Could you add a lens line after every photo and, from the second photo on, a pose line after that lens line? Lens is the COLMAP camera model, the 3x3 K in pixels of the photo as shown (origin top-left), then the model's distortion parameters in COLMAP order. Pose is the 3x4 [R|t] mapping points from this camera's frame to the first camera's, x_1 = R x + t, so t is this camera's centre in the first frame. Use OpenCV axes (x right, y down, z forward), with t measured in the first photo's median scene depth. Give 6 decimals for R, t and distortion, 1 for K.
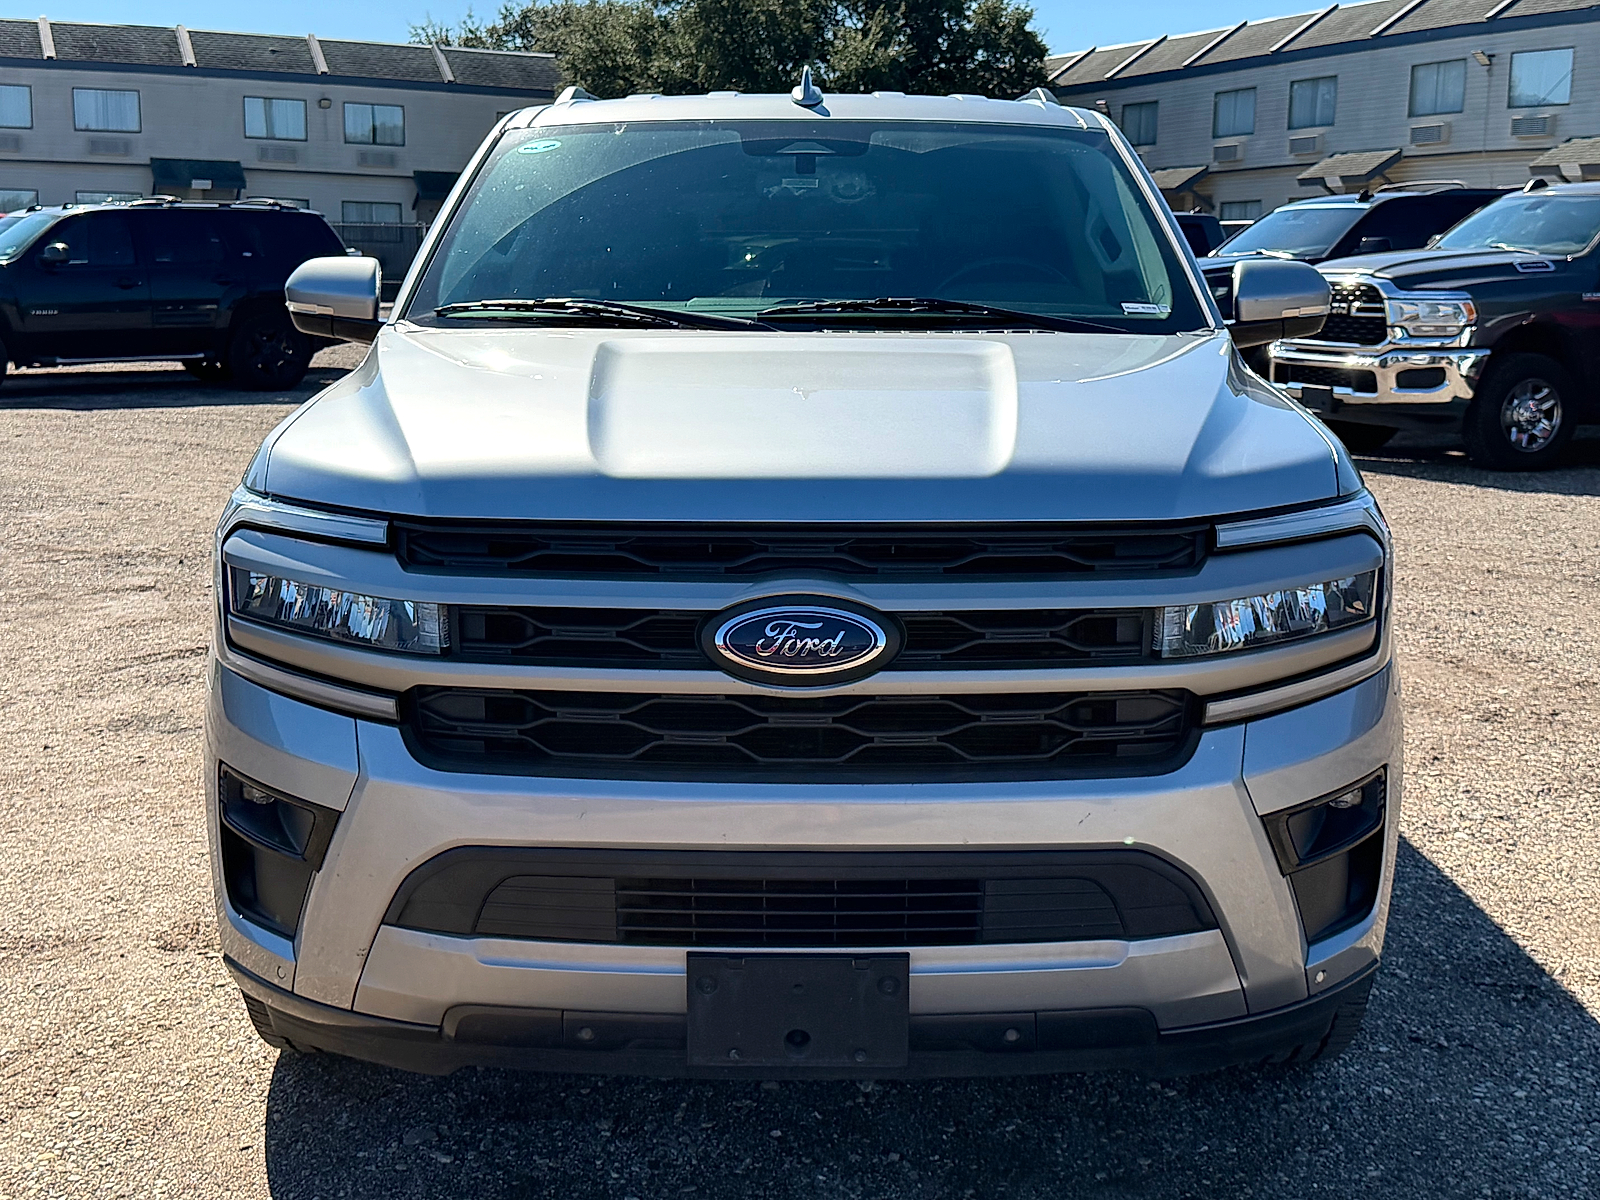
lens RADIAL K [[1934.0, 0, 800.0], [0, 1934.0, 600.0], [0, 0, 1]] dist [0.212469, -0.490301]
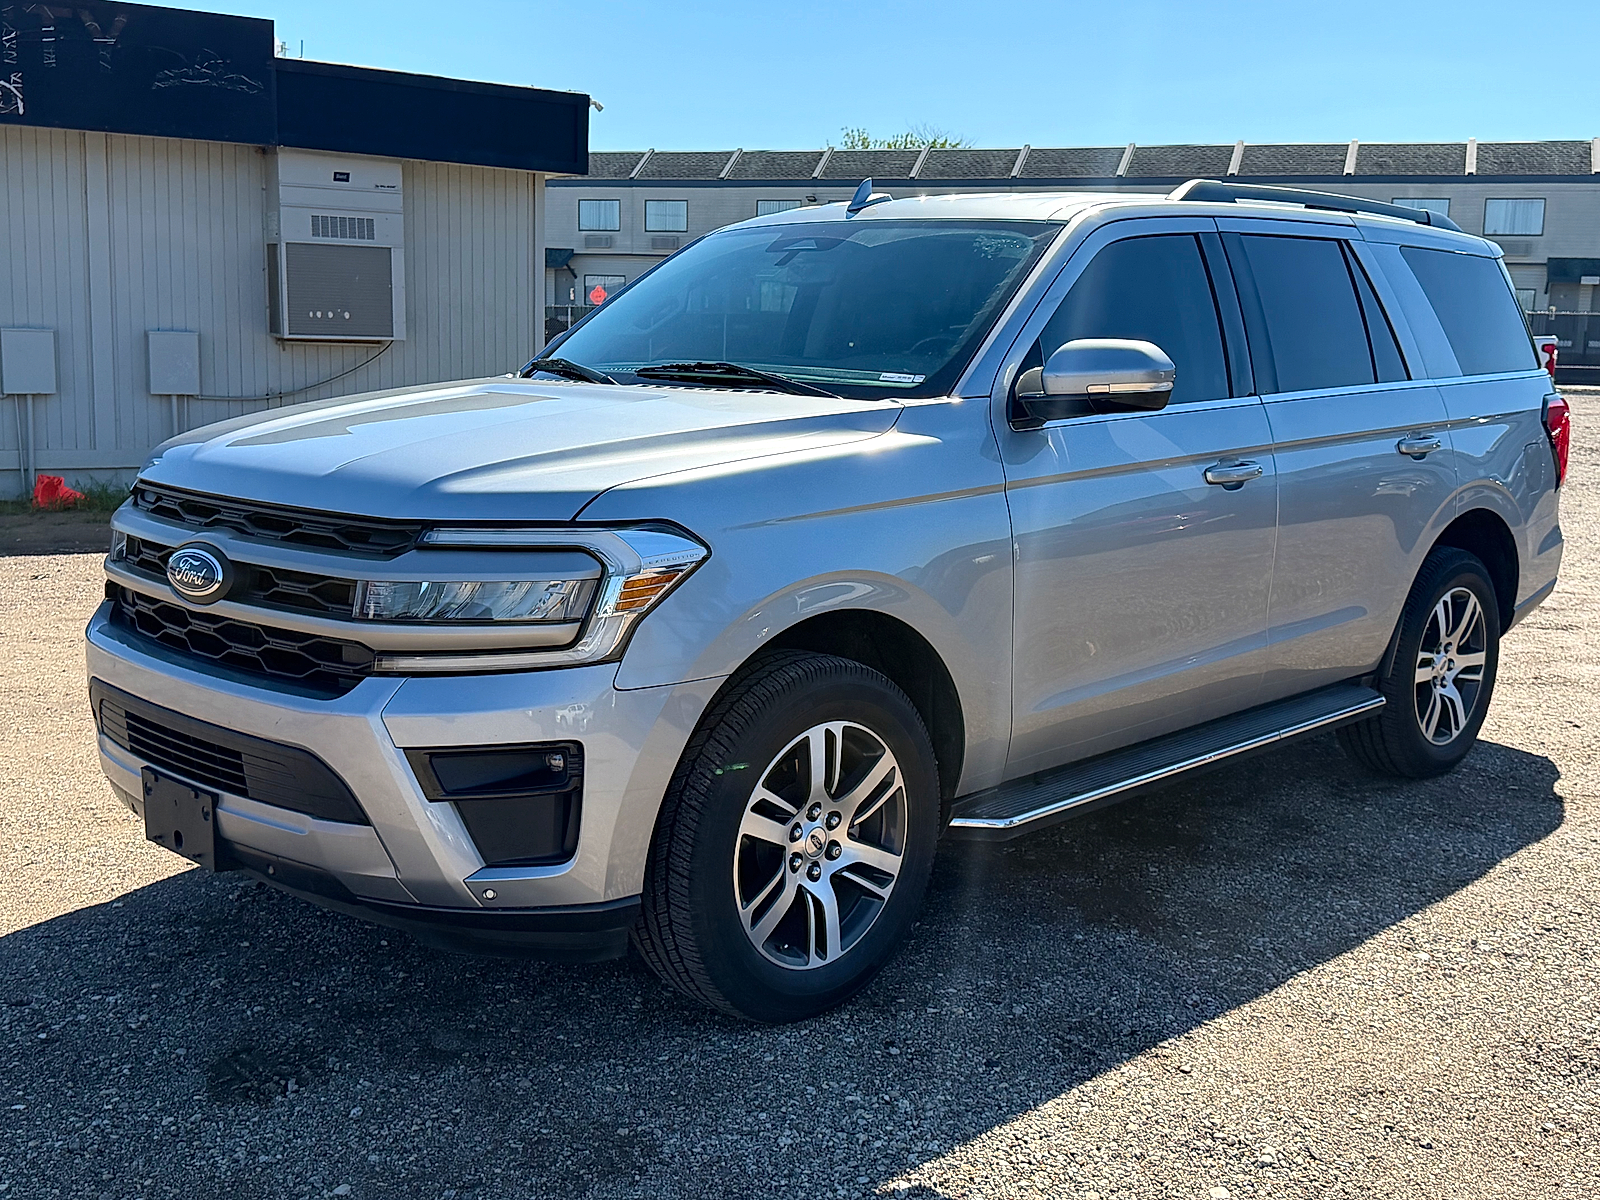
lens RADIAL K [[1683.5, 0, 800.0], [0, 1683.5, 600.0], [0, 0, 1]] dist [0.177931, -0.354116]
pose [[0.722537, 0.119083, -0.680999, 1.194864], [-0.136097, 0.990278, 0.028767, -0.057301], [0.677804, 0.071897, 0.731719, 0.340094]]
